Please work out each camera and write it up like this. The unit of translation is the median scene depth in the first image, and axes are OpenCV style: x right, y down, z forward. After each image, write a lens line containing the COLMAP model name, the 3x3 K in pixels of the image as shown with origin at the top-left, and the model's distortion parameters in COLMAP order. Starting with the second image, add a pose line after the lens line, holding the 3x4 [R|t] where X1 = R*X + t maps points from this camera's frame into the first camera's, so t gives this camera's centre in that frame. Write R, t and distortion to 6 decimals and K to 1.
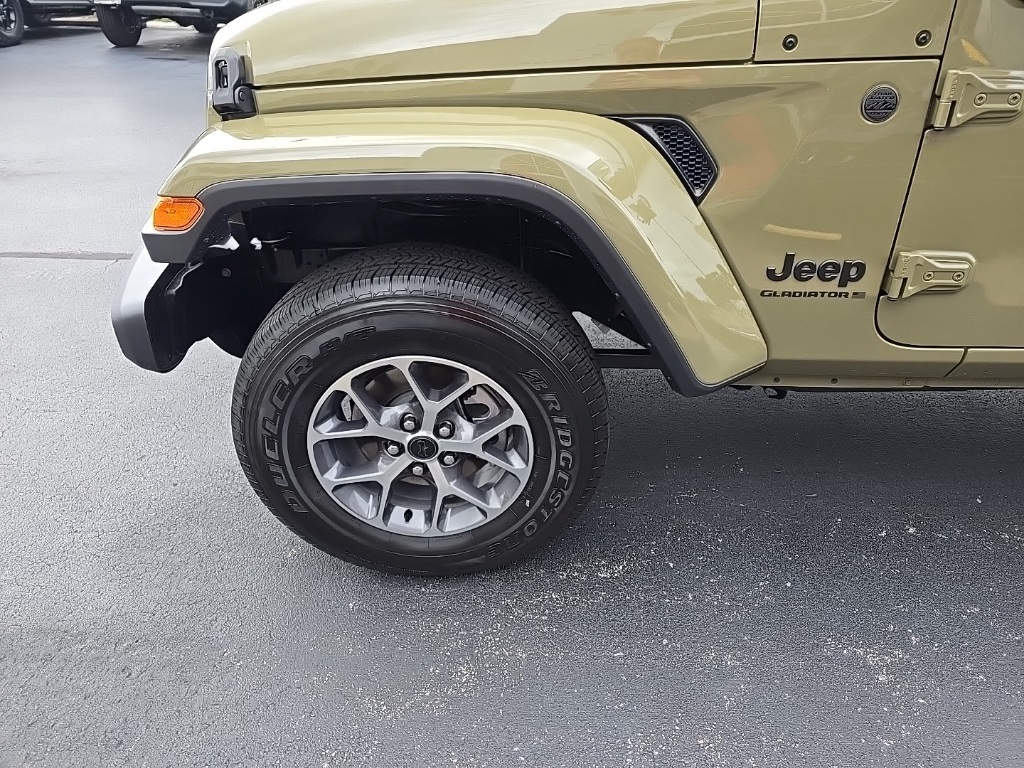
lens RADIAL K [[686.5, 0, 511.4], [0, 686.5, 376.6], [0, 0, 1]] dist [0.065417, -0.065954]
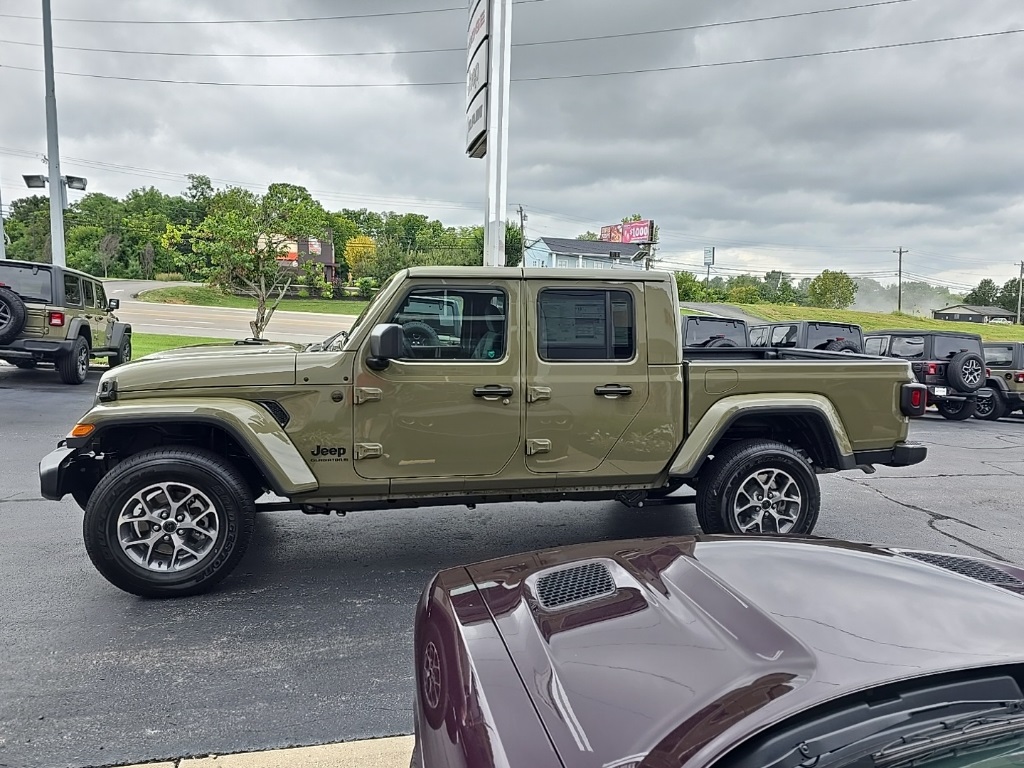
lens RADIAL K [[686.5, 0, 511.4], [0, 686.5, 376.6], [0, 0, 1]] dist [0.065417, -0.065954]
pose [[0.964439, 0.013711, 0.263948, 0.387265], [0.102680, 0.900776, -0.421972, 0.801797], [-0.243544, 0.434068, 0.867336, -1.688699]]
